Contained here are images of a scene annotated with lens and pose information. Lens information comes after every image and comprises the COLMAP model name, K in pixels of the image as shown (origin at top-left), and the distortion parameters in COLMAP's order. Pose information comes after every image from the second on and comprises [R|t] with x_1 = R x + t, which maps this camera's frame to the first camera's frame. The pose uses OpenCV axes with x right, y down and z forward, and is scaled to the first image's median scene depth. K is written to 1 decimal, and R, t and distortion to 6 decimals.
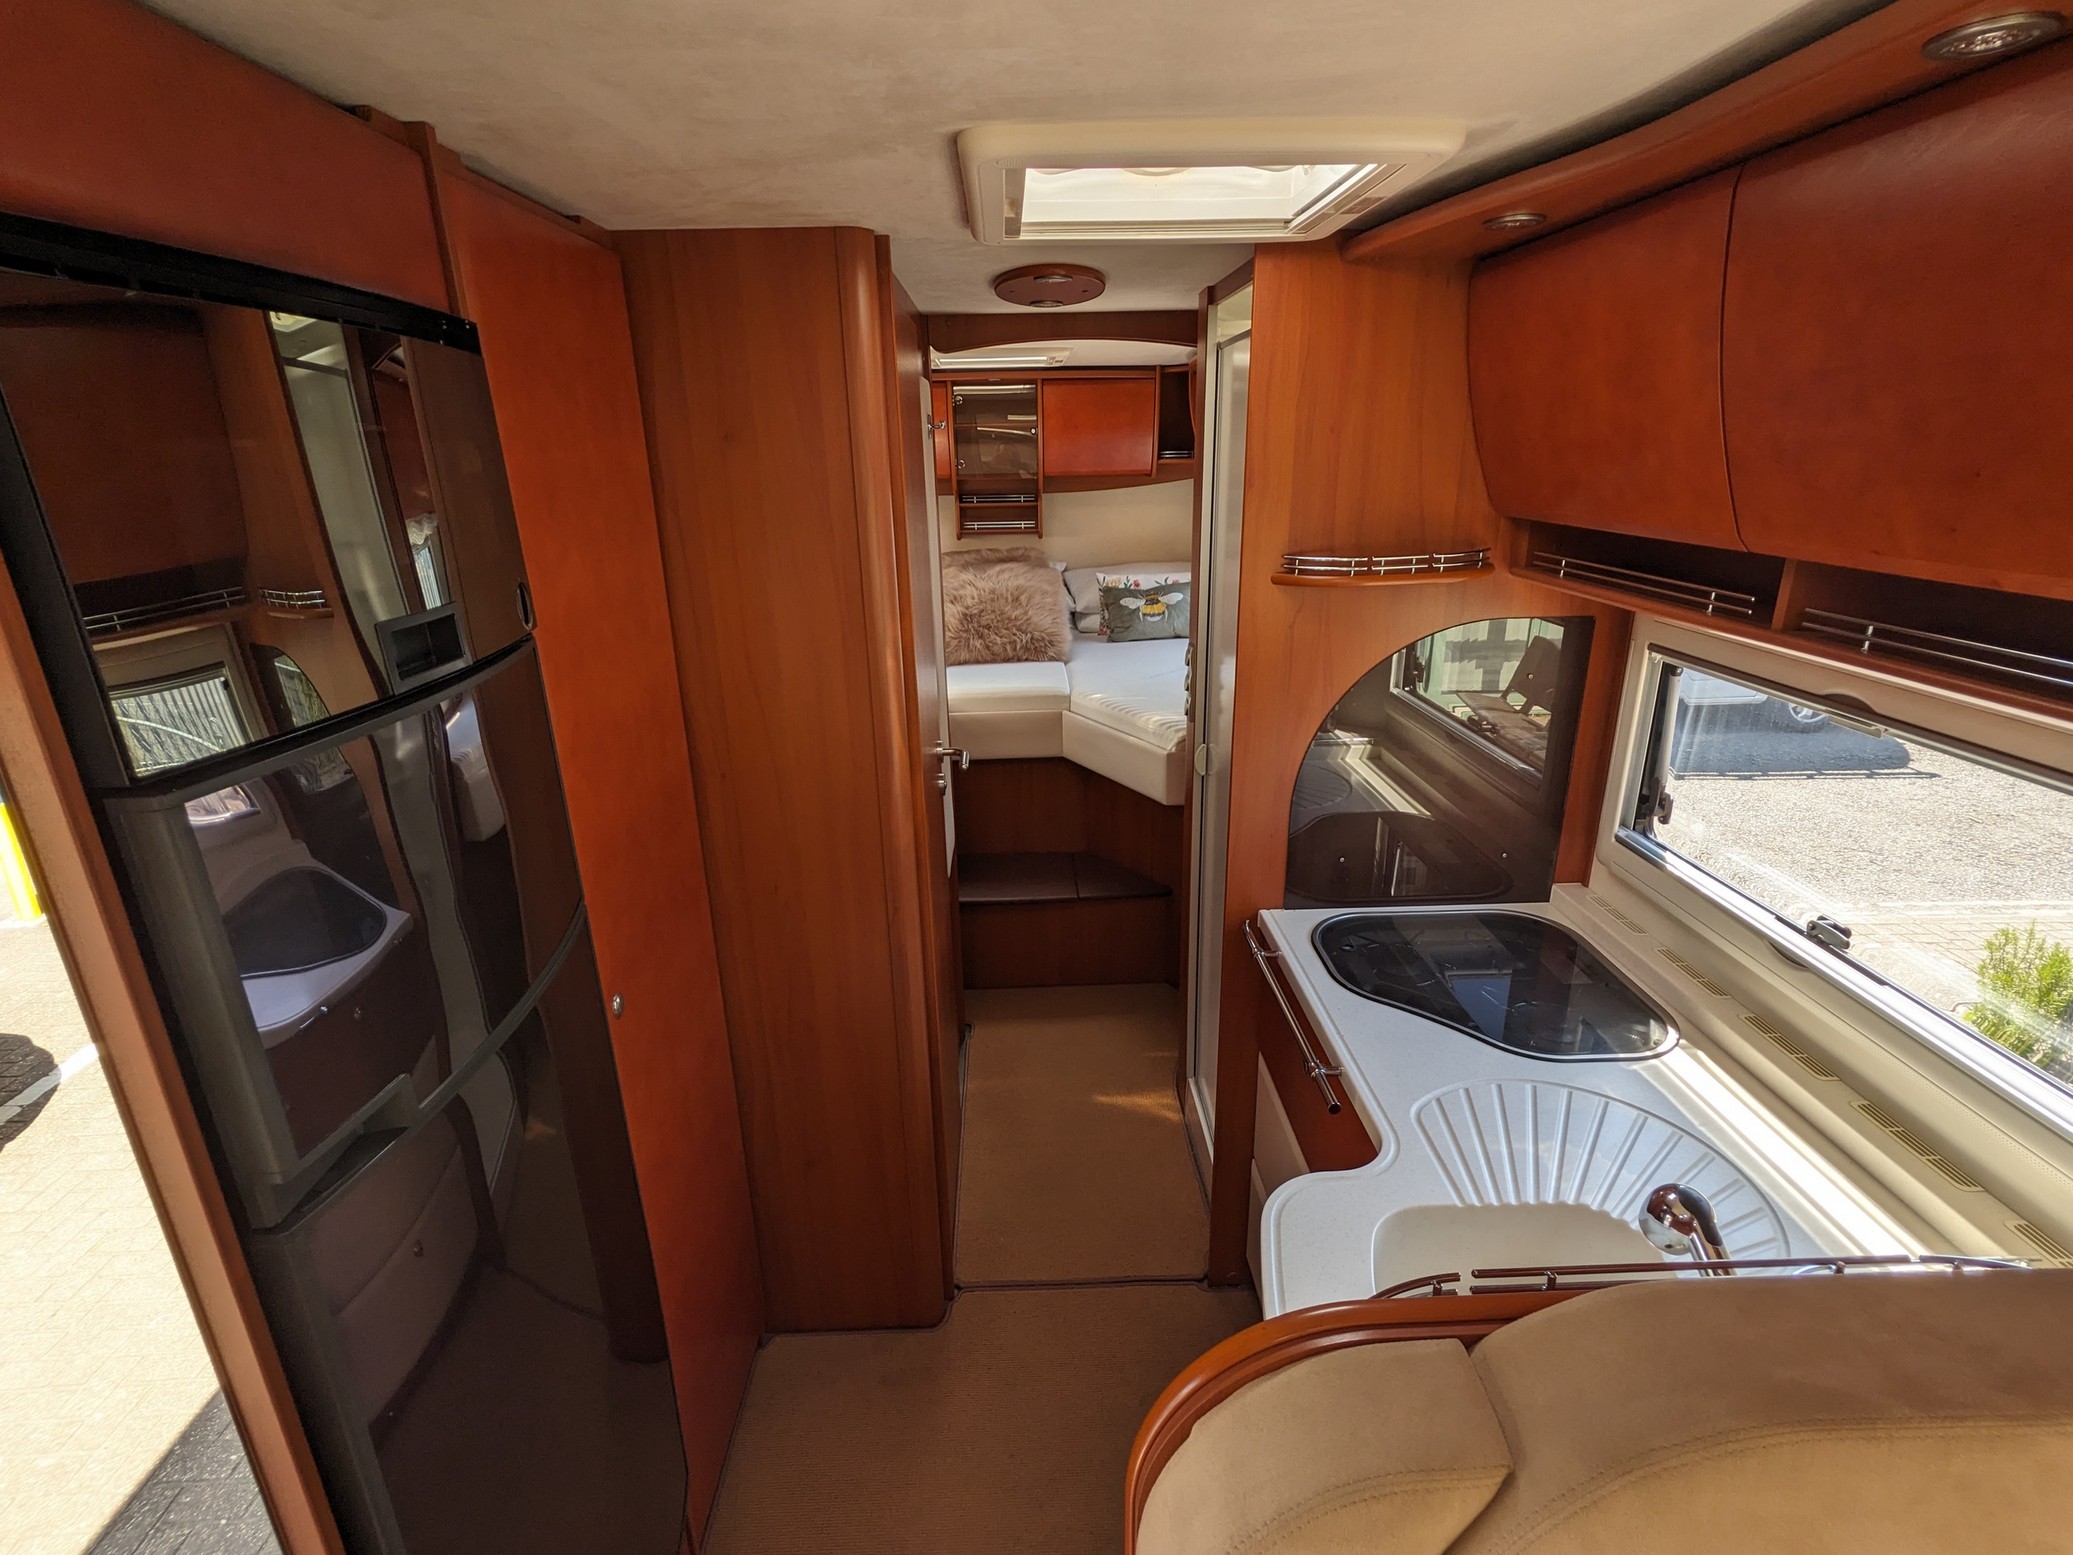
lens RADIAL K [[1002.0, 0, 1031.6], [0, 1002.0, 784.5], [0, 0, 1]] dist [-0.001031, 0.001948]
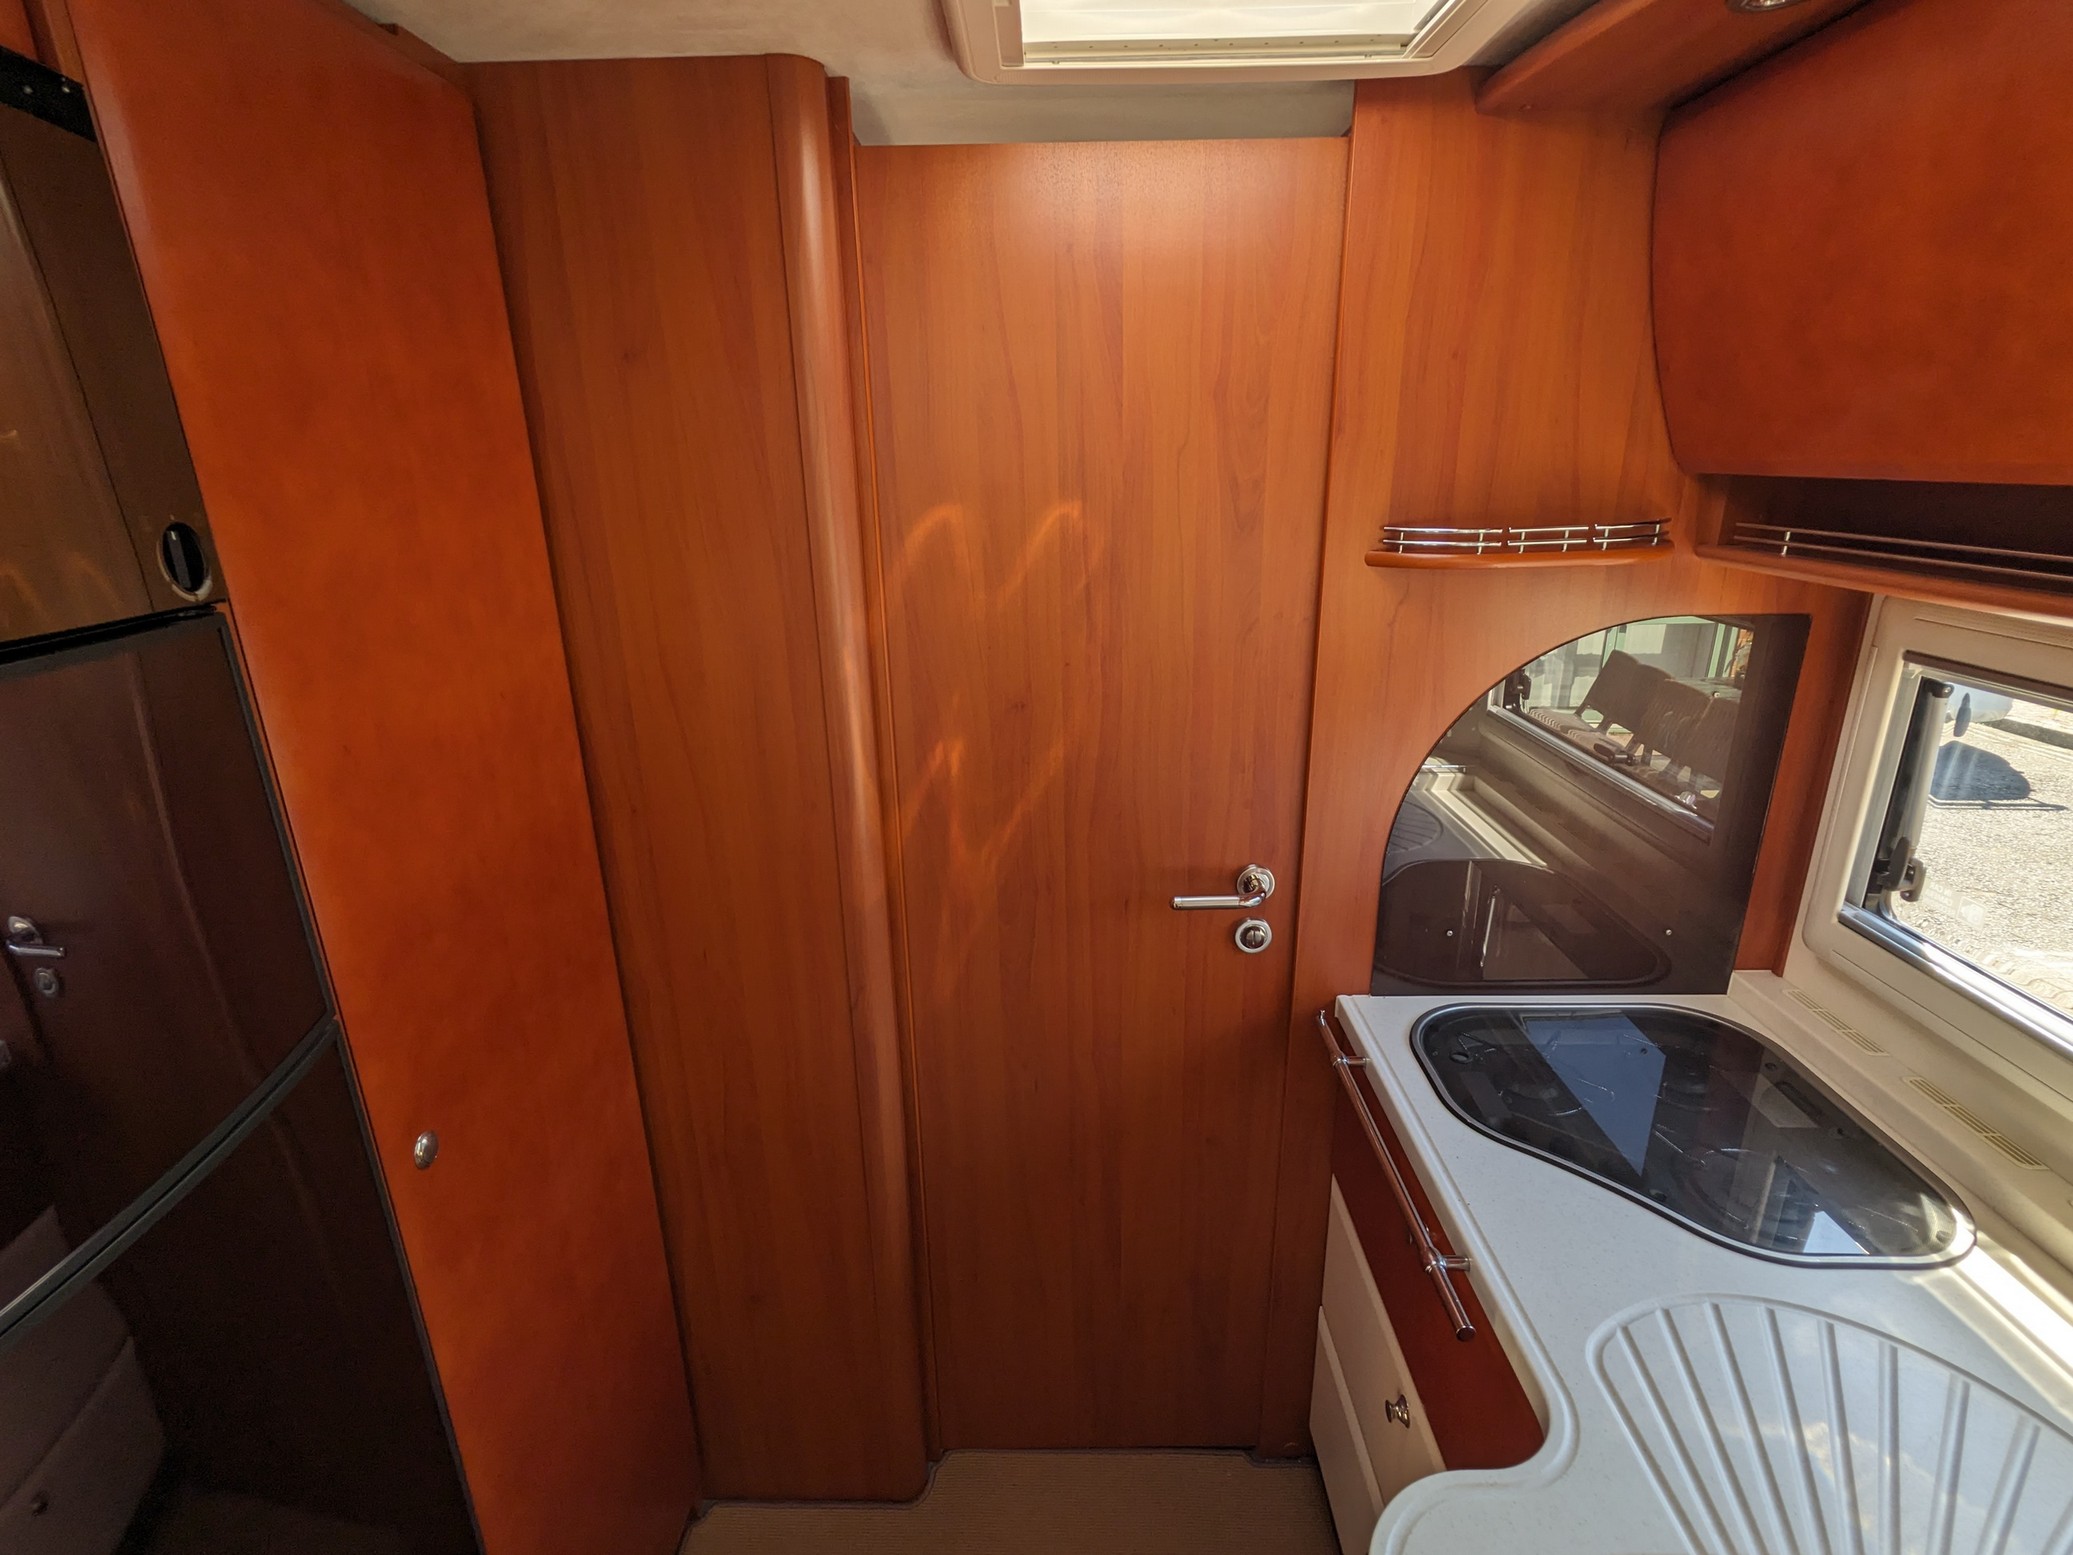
lens RADIAL K [[1002.0, 0, 1040.9], [0, 1002.0, 782.4], [0, 0, 1]] dist [-0.001031, 0.001948]
pose [[0.999320, 0.016469, -0.032987, 0.027360], [-0.016829, 0.999801, -0.010672, -0.027801], [0.032804, 0.011219, 0.999399, 0.254283]]
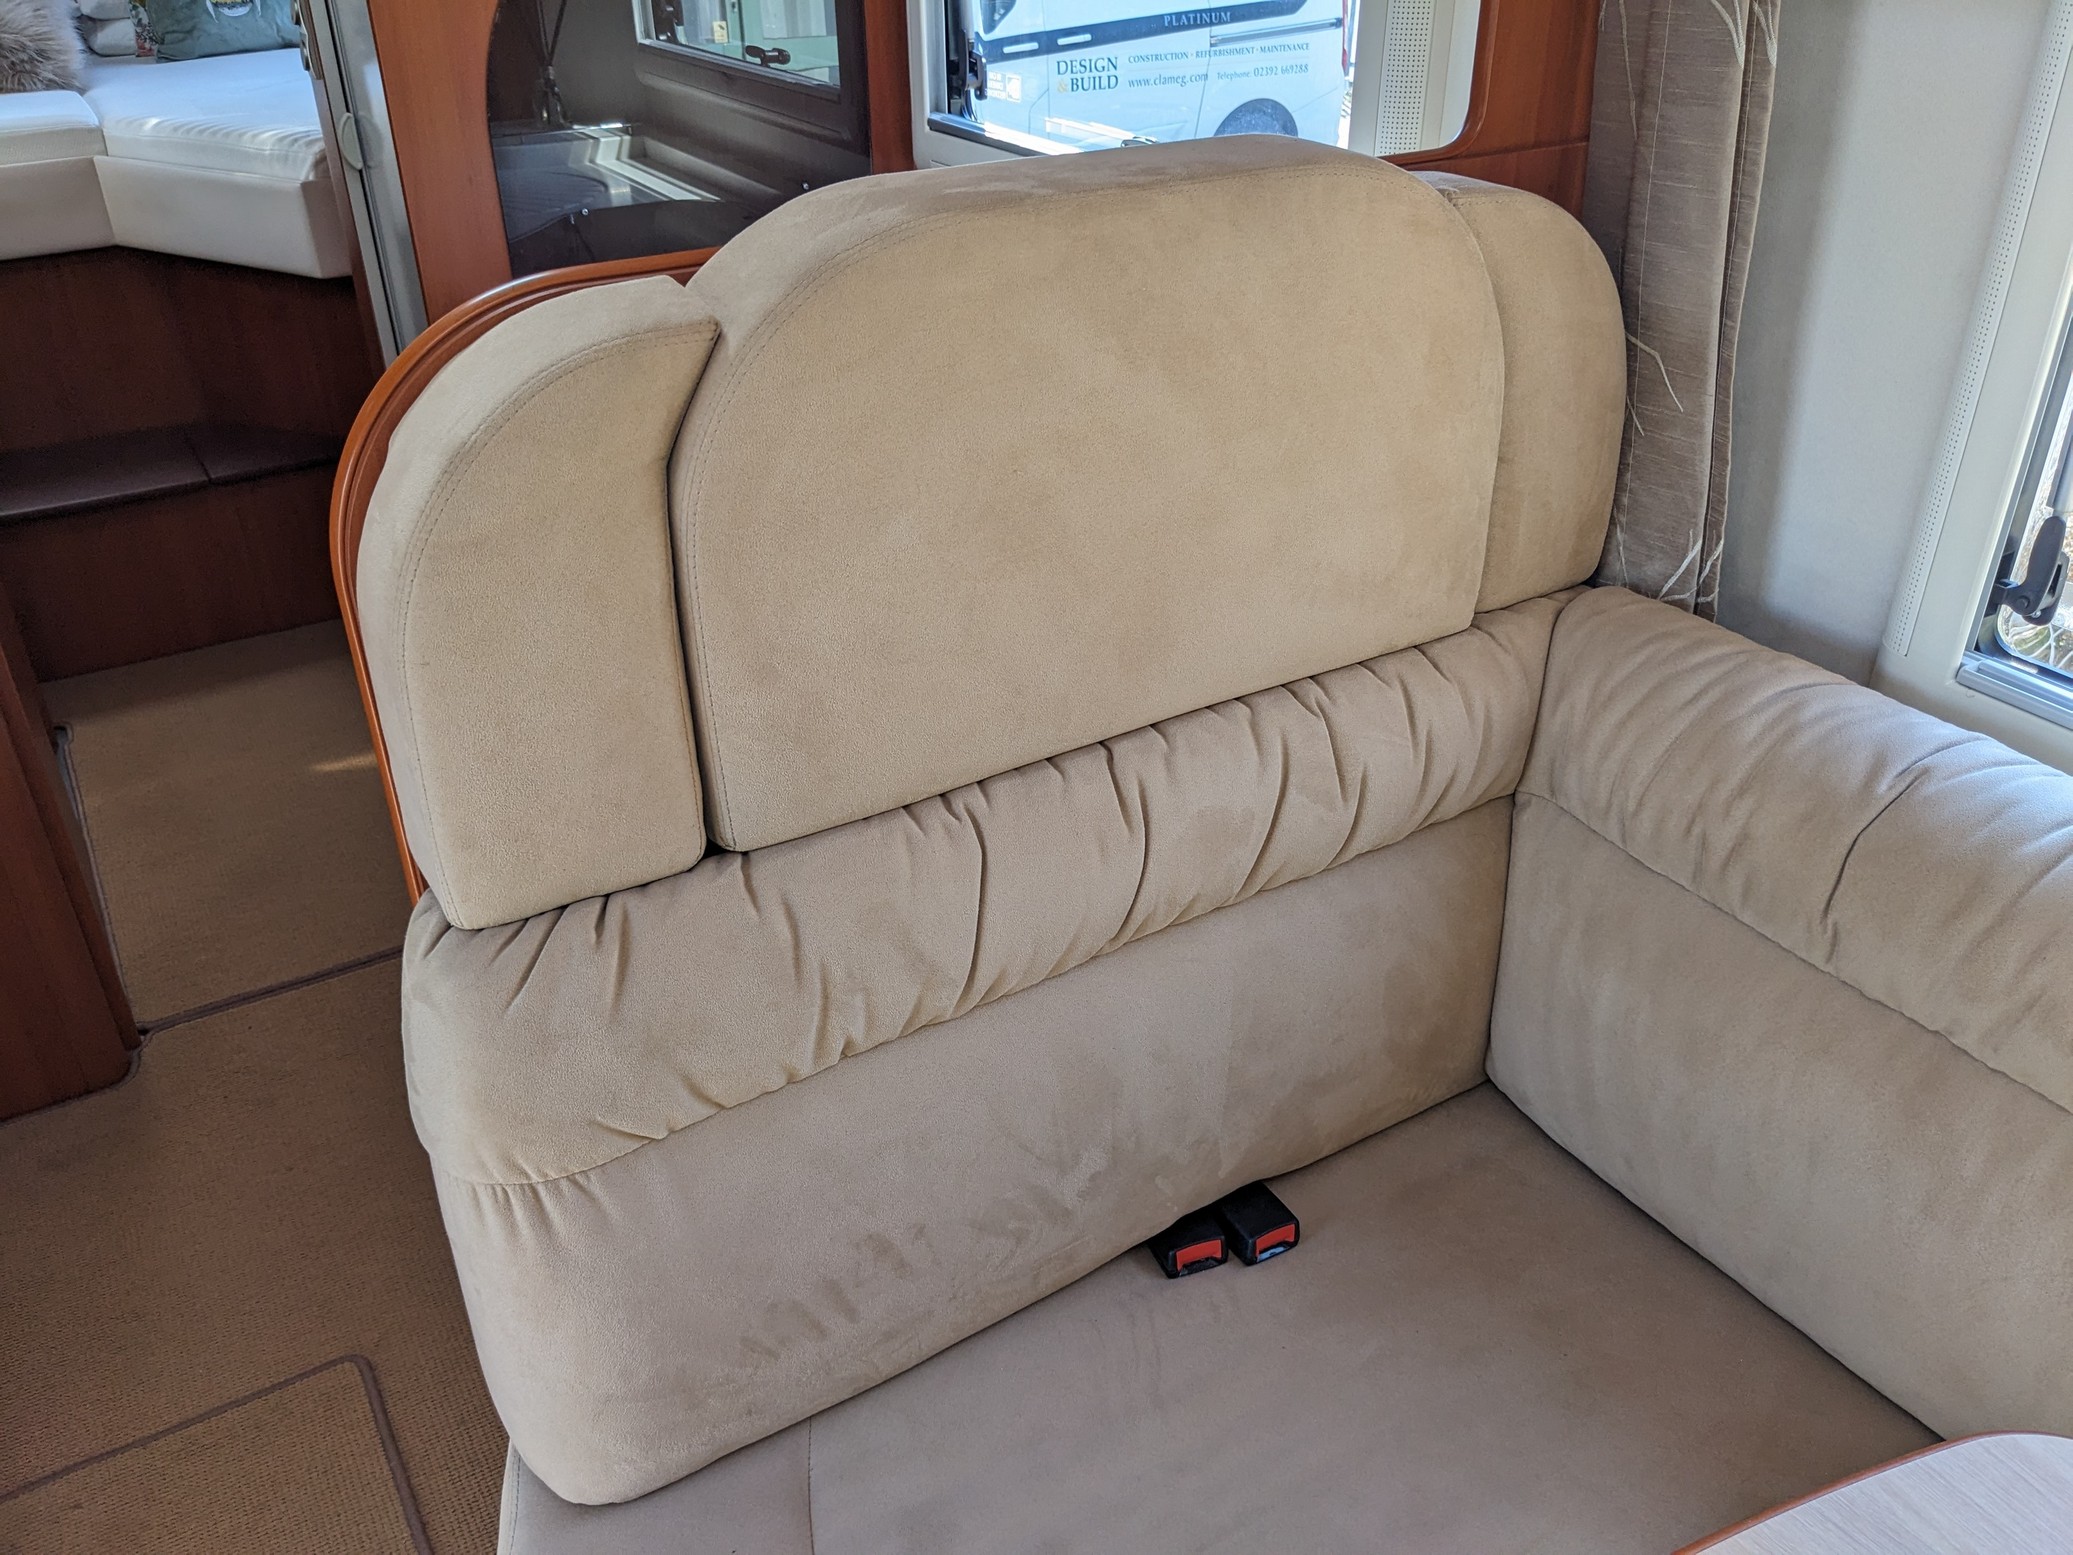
lens RADIAL K [[1679.8, 0, 1054.5], [0, 1679.8, 767.9], [0, 0, 1]] dist [-0.008331, -0.017091]
pose [[0.858410, -0.241211, 0.452713, -0.022643], [0.155946, 0.963486, 0.217660, 0.259765], [-0.488685, -0.116243, 0.864682, -0.190158]]
